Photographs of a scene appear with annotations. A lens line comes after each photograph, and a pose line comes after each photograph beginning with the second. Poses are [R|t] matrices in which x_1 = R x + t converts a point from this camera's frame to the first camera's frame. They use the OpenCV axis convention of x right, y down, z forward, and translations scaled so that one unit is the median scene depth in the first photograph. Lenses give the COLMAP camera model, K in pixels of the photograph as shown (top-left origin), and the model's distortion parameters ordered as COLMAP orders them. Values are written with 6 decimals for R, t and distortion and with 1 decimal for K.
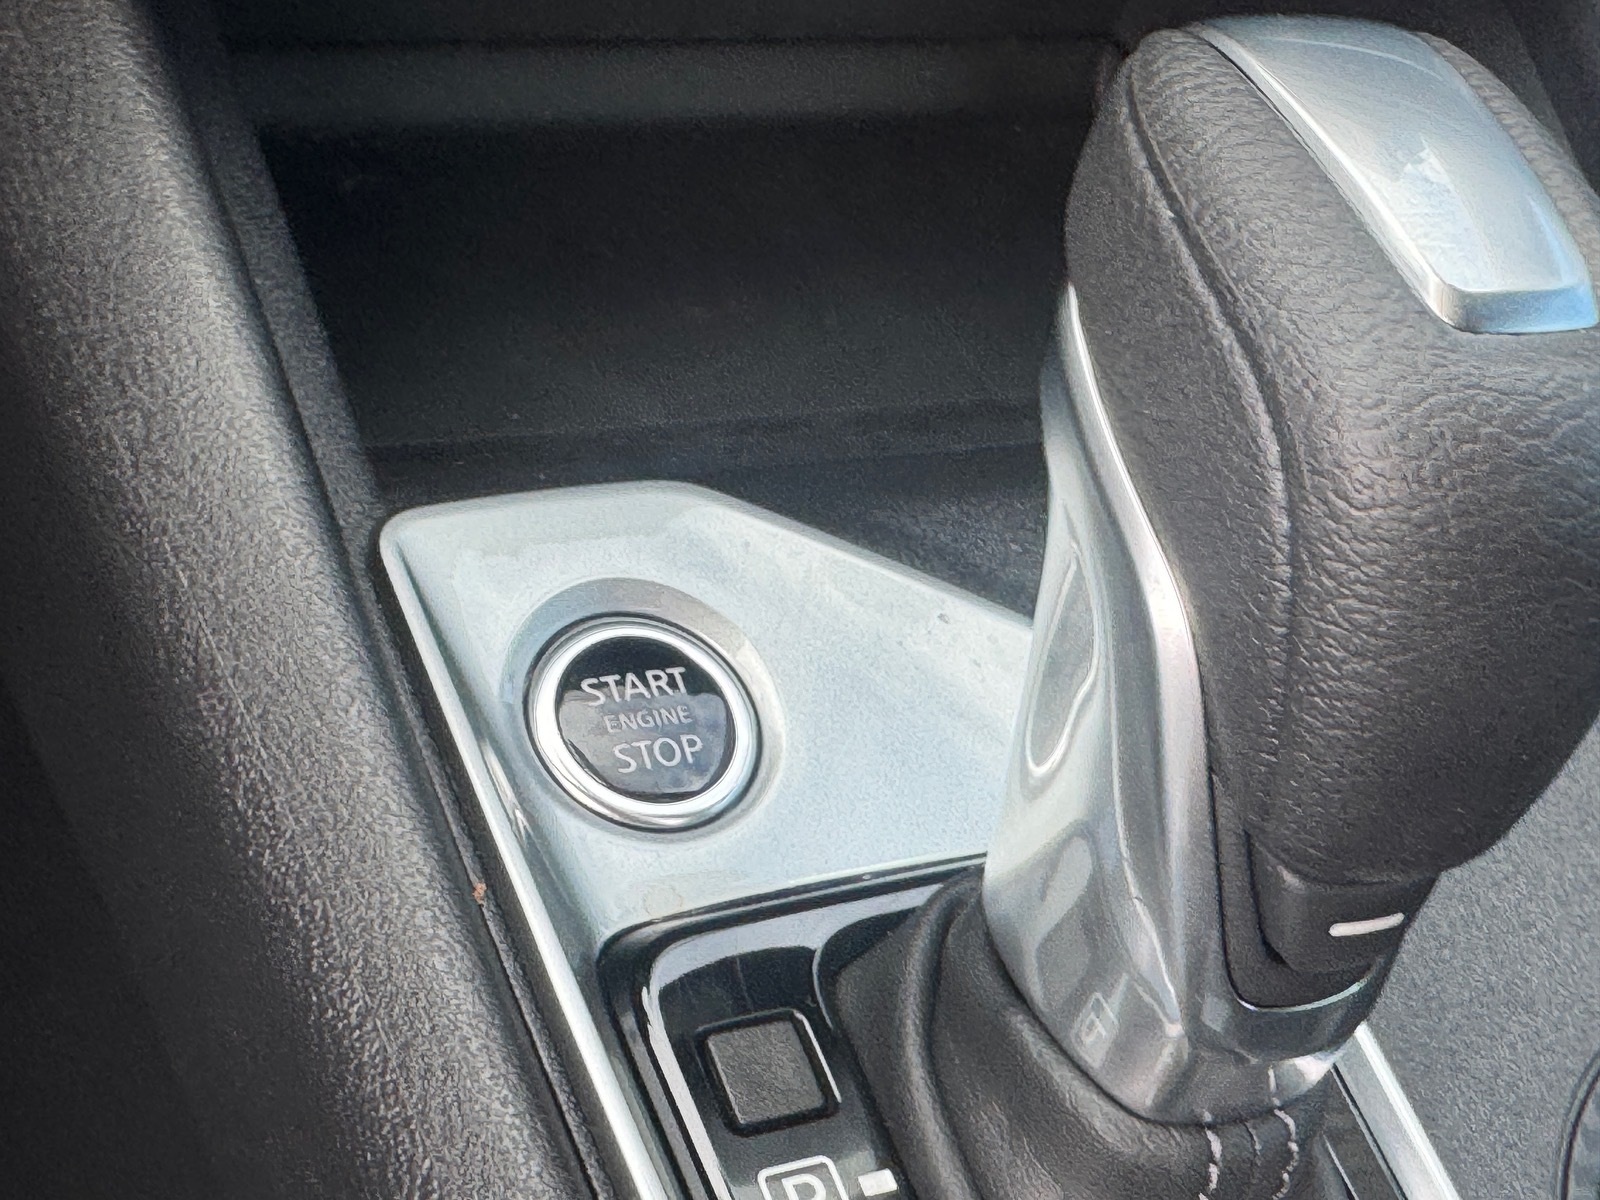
lens RADIAL K [[2843.2, 0, 799.7], [0, 2843.2, 683.7], [0, 0, 1]] dist [-0.014558, 0.116699]
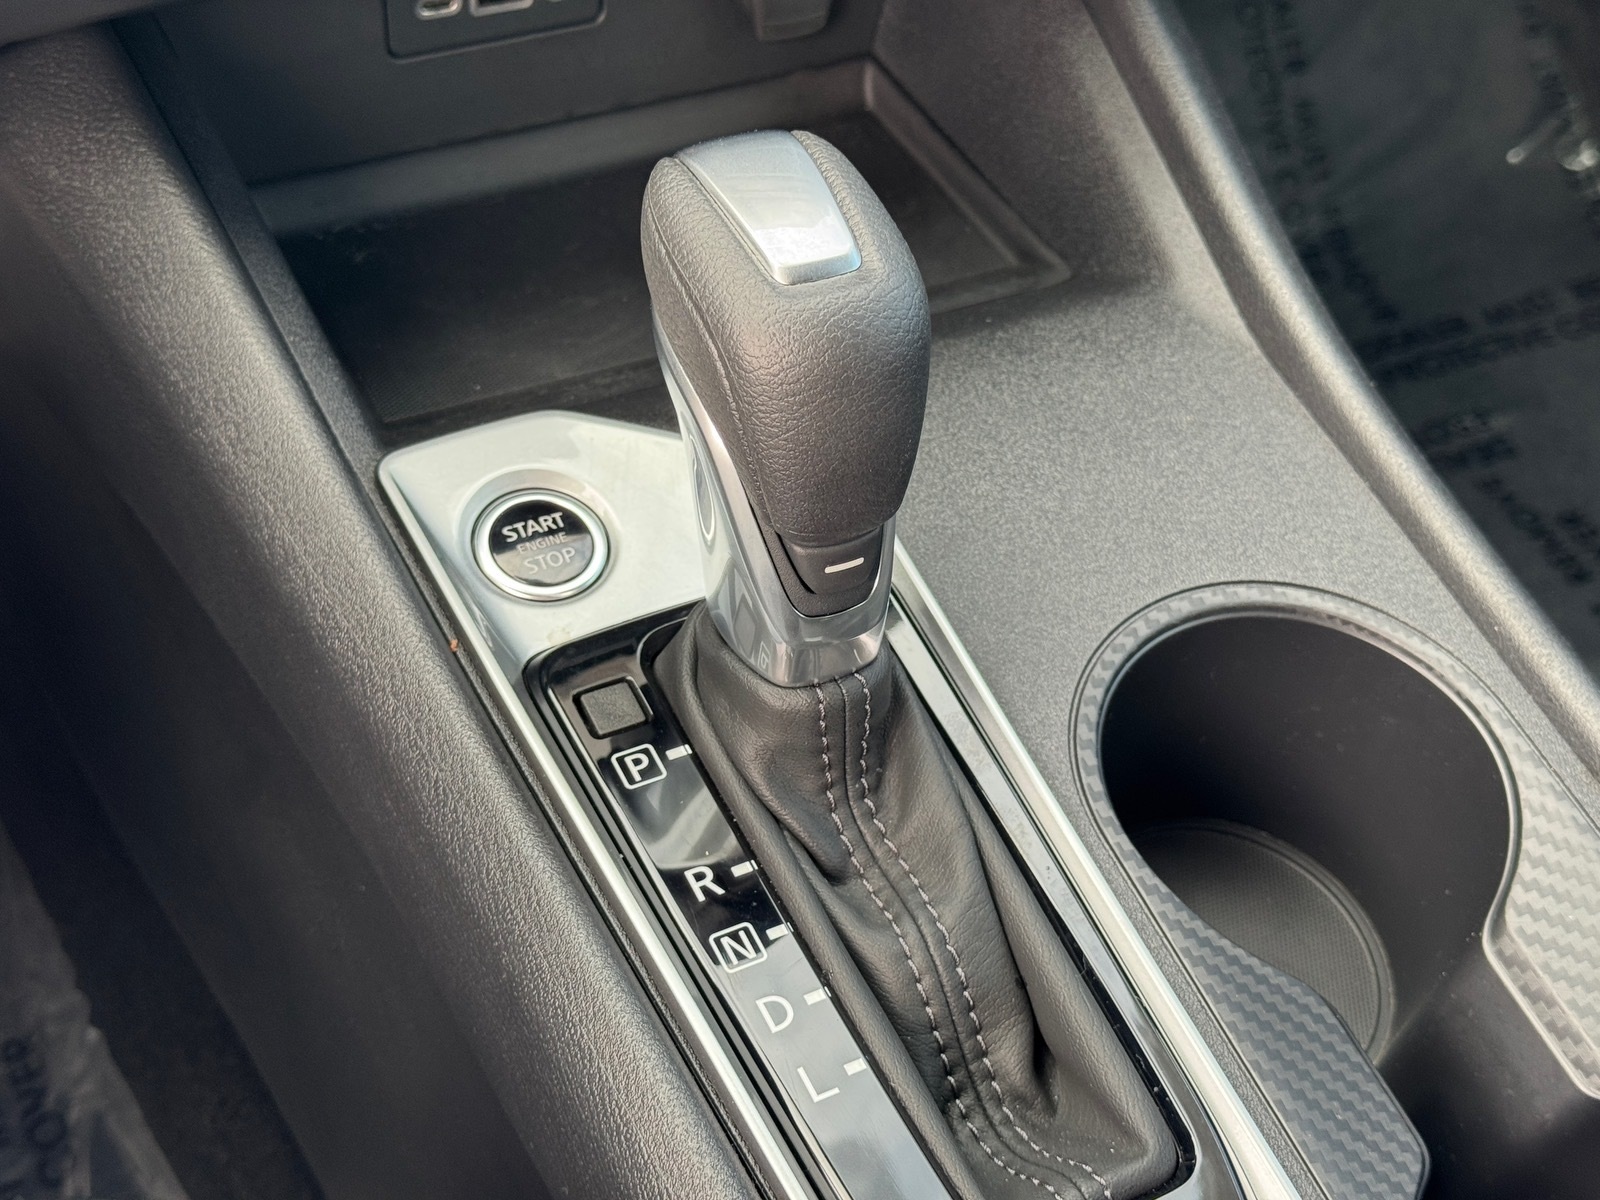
lens RADIAL K [[2266.4, 0, 800.0], [0, 2266.4, 600.0], [0, 0, 1]] dist [0.141734, -0.163336]
pose [[0.984671, -0.172382, -0.026578, 0.150844], [0.172892, 0.984772, 0.018237, 0.053686], [0.023030, -0.022553, 0.999480, -0.476715]]
